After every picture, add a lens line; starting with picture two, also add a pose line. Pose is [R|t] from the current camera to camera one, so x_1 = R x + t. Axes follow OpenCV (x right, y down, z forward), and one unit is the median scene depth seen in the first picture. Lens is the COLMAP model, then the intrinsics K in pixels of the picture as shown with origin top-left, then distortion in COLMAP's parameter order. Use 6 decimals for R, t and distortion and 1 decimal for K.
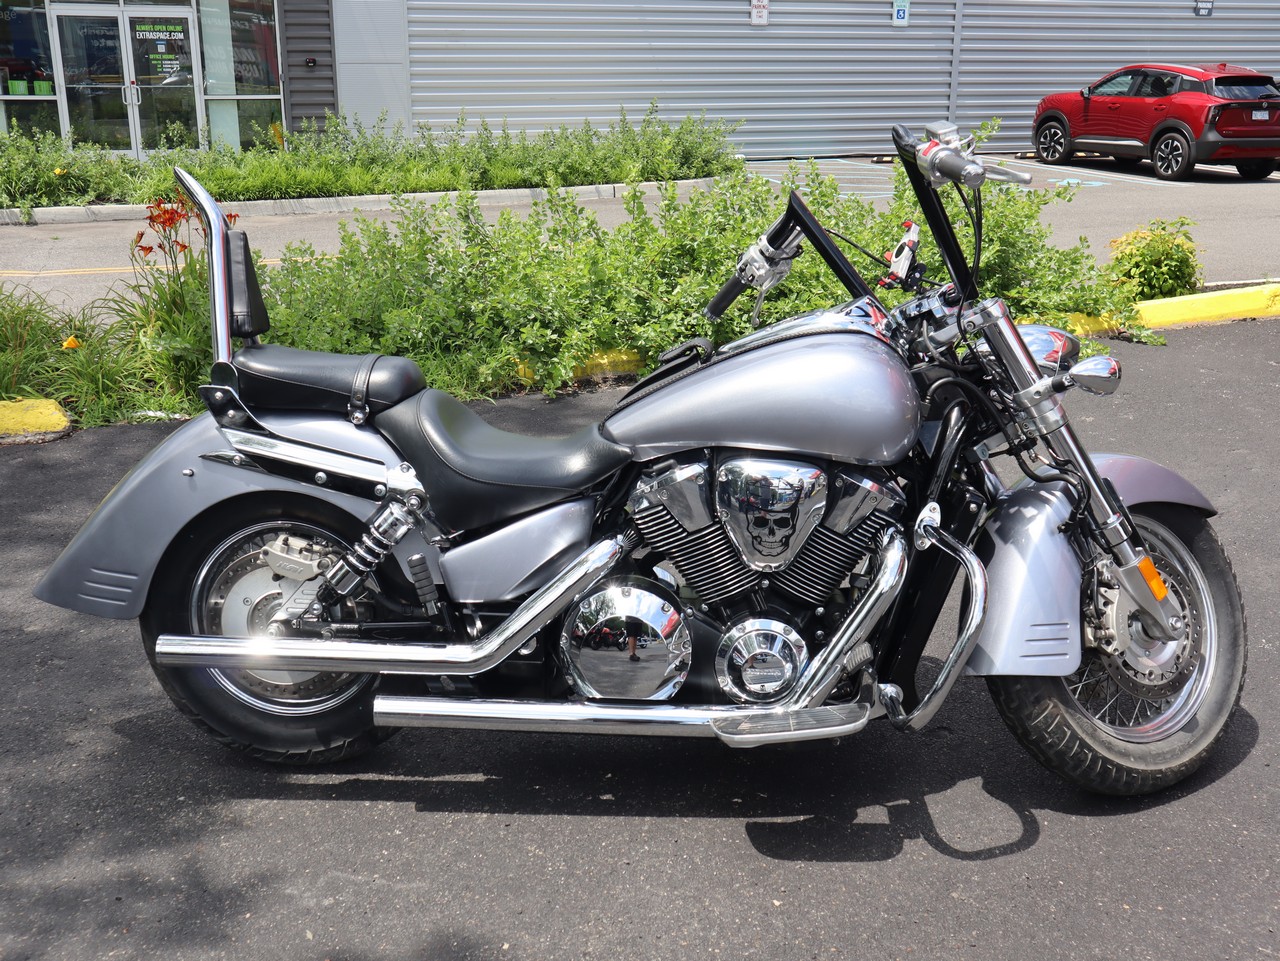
lens RADIAL K [[1388.6, 0, 640.0], [0, 1388.6, 480.5], [0, 0, 1]] dist [0.009039, 0.019082]
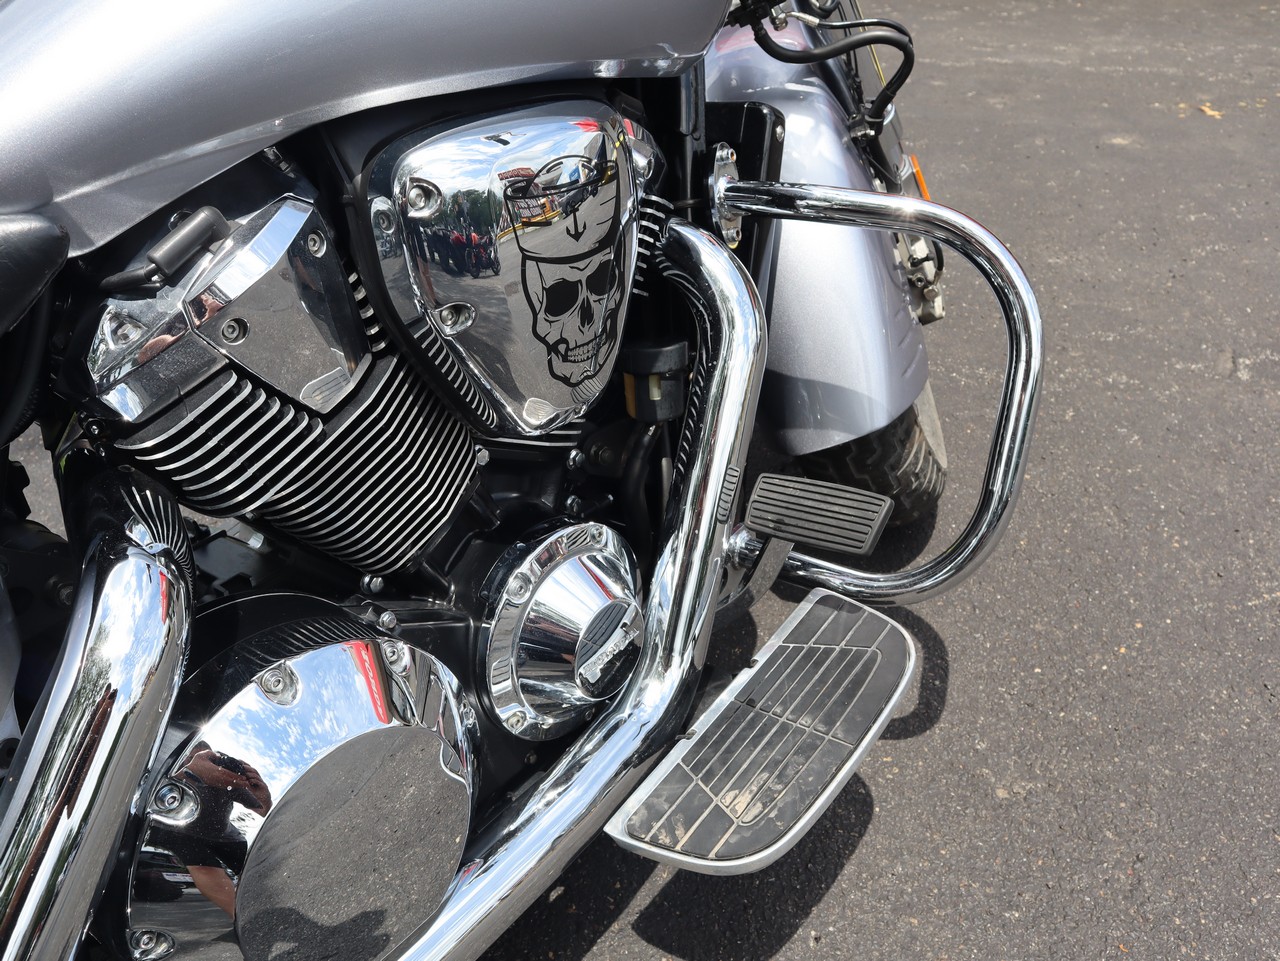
lens RADIAL K [[1063.0, 0, 640.0], [0, 1063.0, 480.5], [0, 0, 1]] dist [-0.036922, 0.000824]
pose [[0.584182, -0.449131, 0.676027, -0.096729], [0.279092, 0.893302, 0.352306, -0.016472], [-0.762128, -0.017137, 0.647200, 0.781534]]
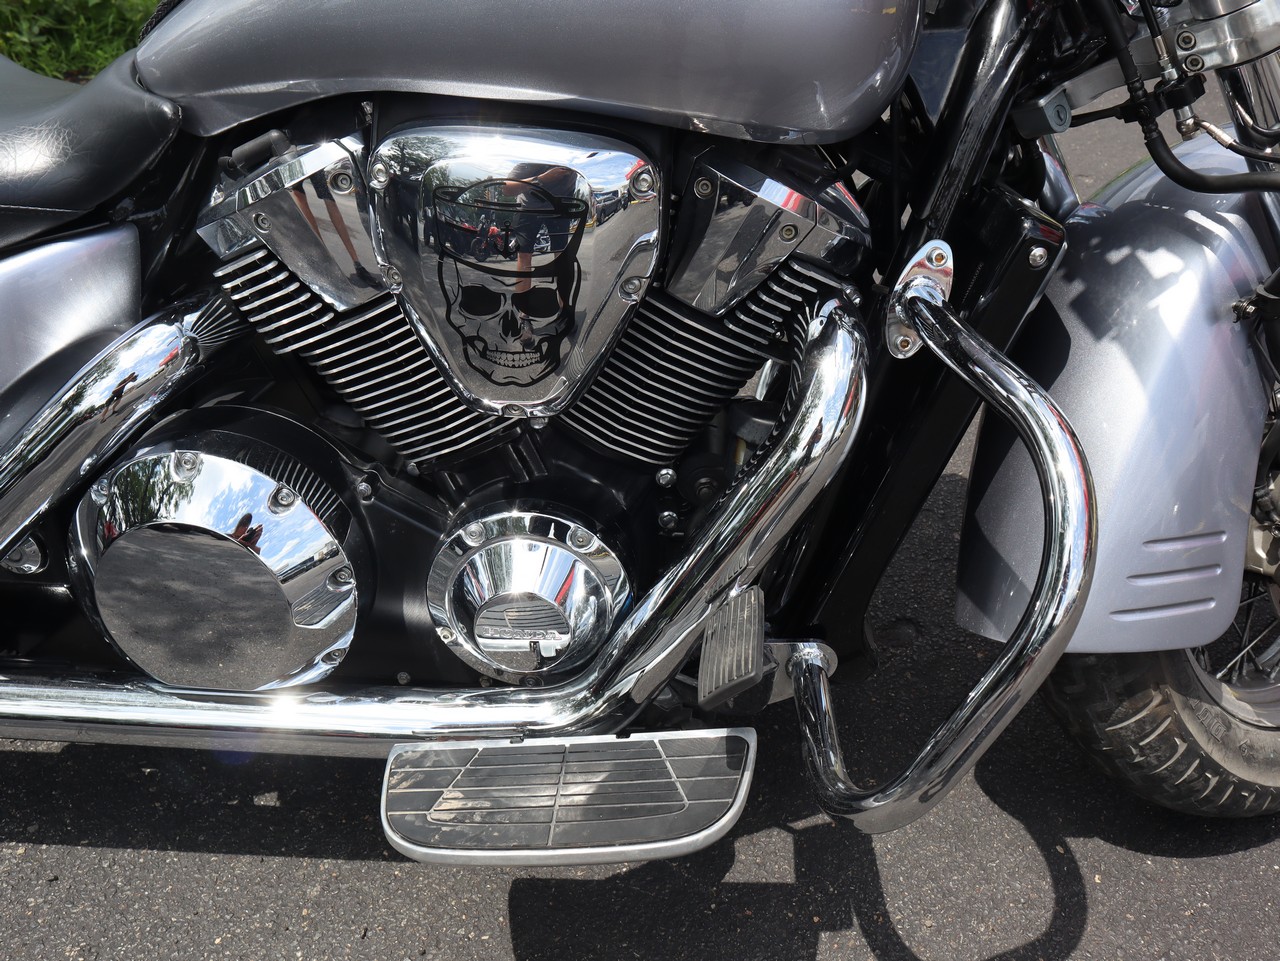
lens RADIAL K [[1065.5, 0, 640.0], [0, 1065.5, 480.5], [0, 0, 1]] dist [-0.100153, 0.086878]
pose [[0.999987, 0.001114, -0.004892, 0.126349], [0.000405, 0.953931, 0.300027, -0.009152], [0.005000, -0.300025, 0.953918, 0.686273]]
